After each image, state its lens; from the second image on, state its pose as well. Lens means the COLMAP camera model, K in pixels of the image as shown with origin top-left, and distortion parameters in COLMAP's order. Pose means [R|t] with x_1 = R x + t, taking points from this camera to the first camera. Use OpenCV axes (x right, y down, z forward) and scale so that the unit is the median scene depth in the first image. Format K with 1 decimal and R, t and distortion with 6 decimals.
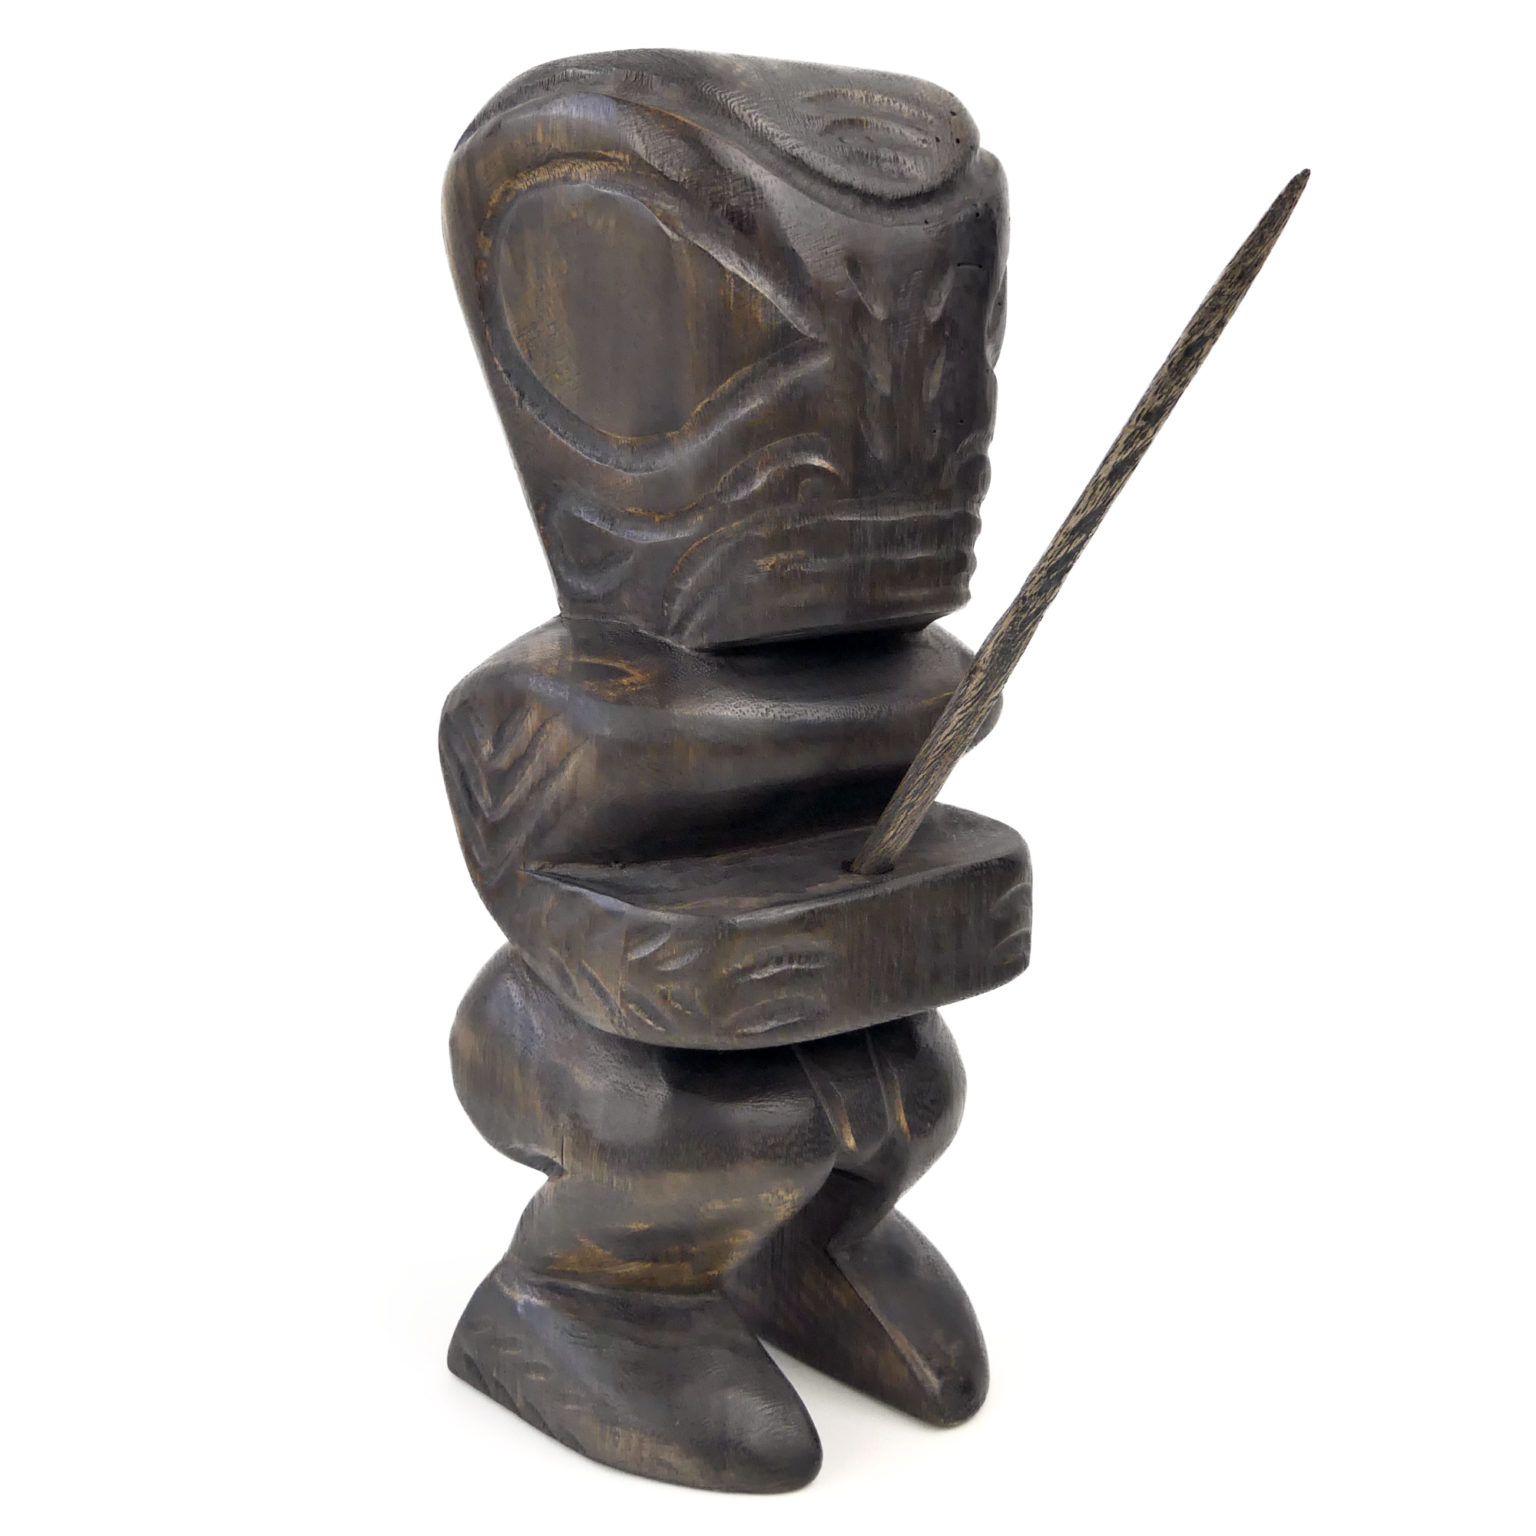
lens RADIAL K [[2103.2, 0, 772.9], [0, 2103.2, 773.9], [0, 0, 1]] dist [-0.019862, 0.000000]
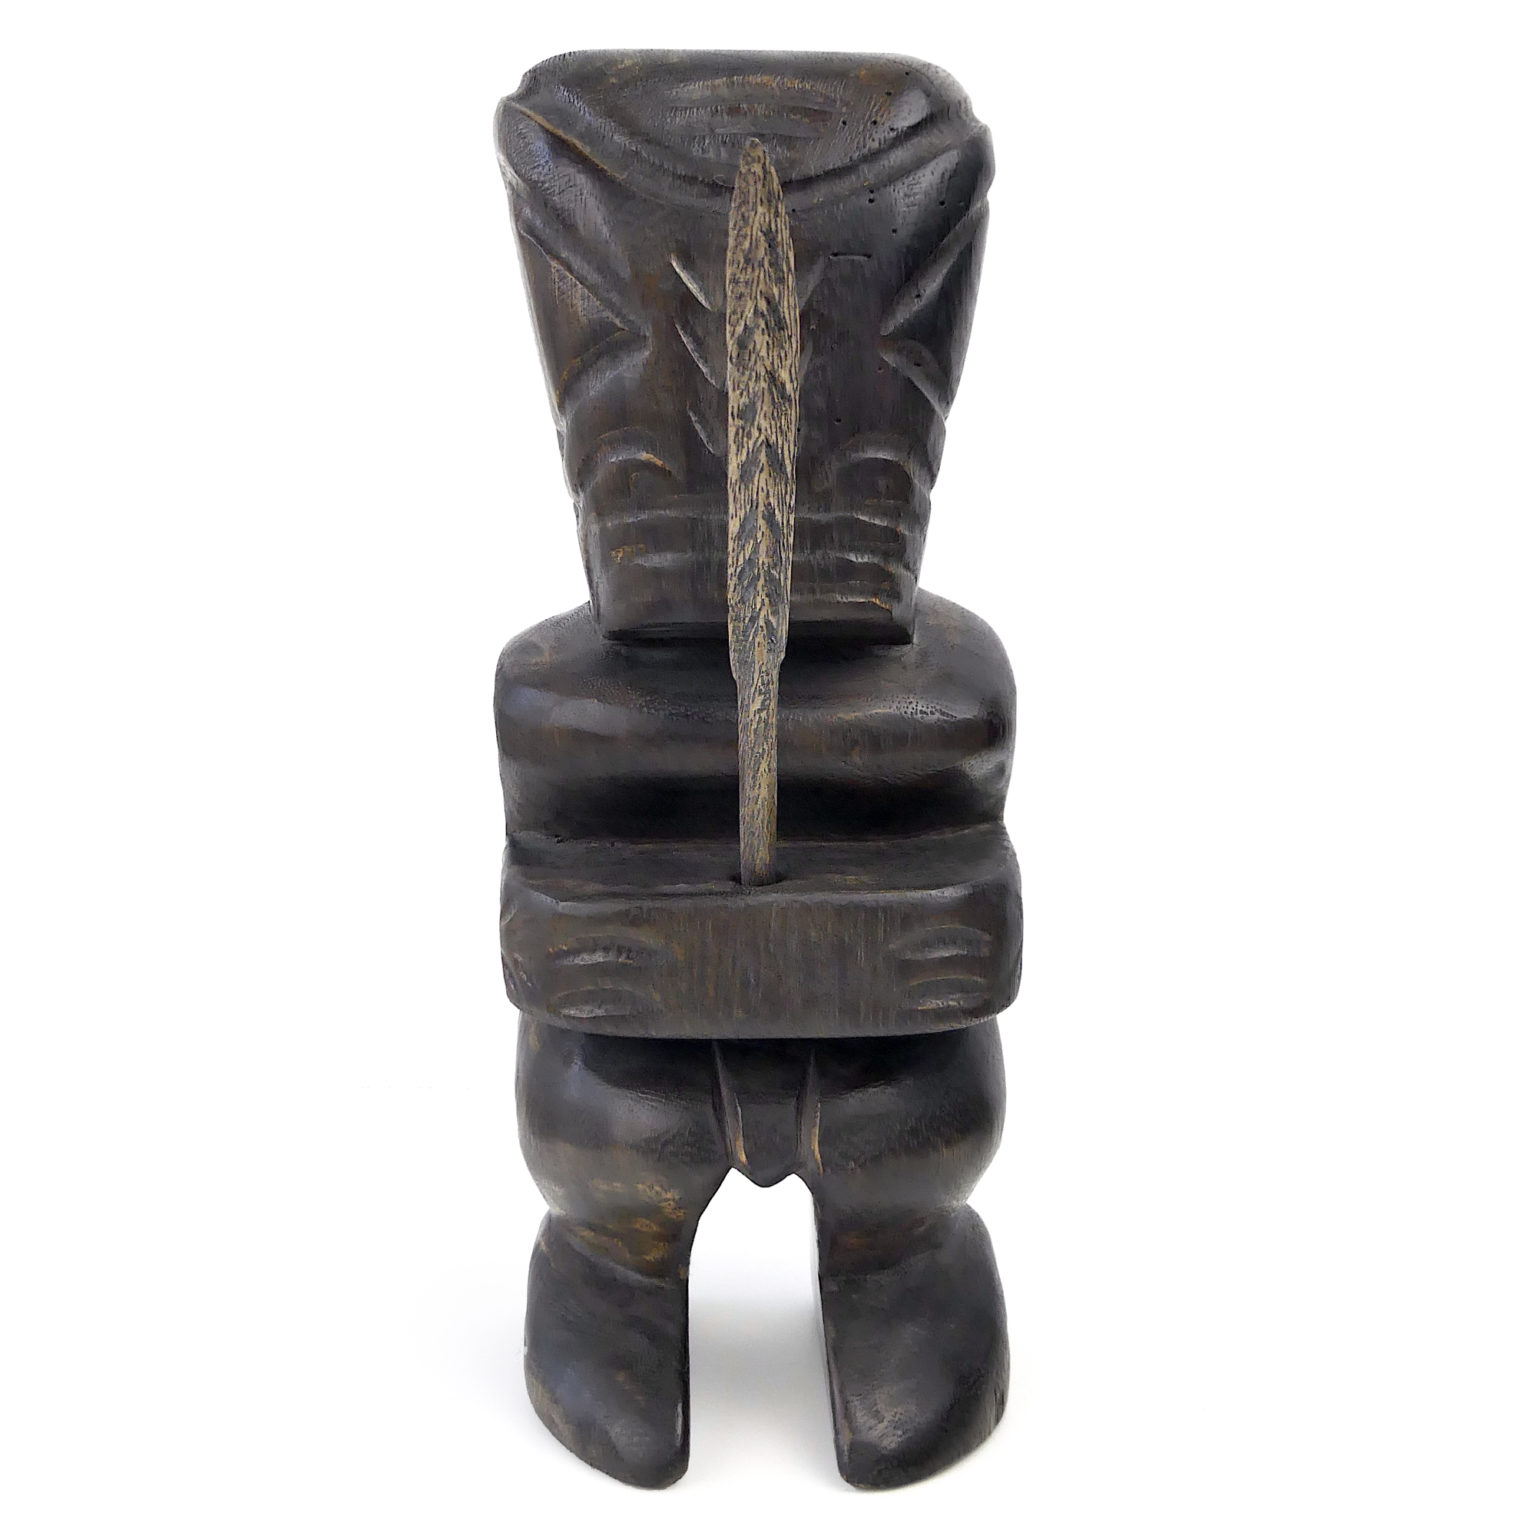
lens RADIAL K [[2103.2, 0, 769.4], [0, 2103.2, 767.1], [0, 0, 1]] dist [-0.019862, 0.000000]
pose [[0.796264, 0.118856, -0.593158, 0.644938], [-0.125369, 0.991644, 0.030406, -0.037971], [0.591816, 0.050152, 0.804512, 0.229453]]
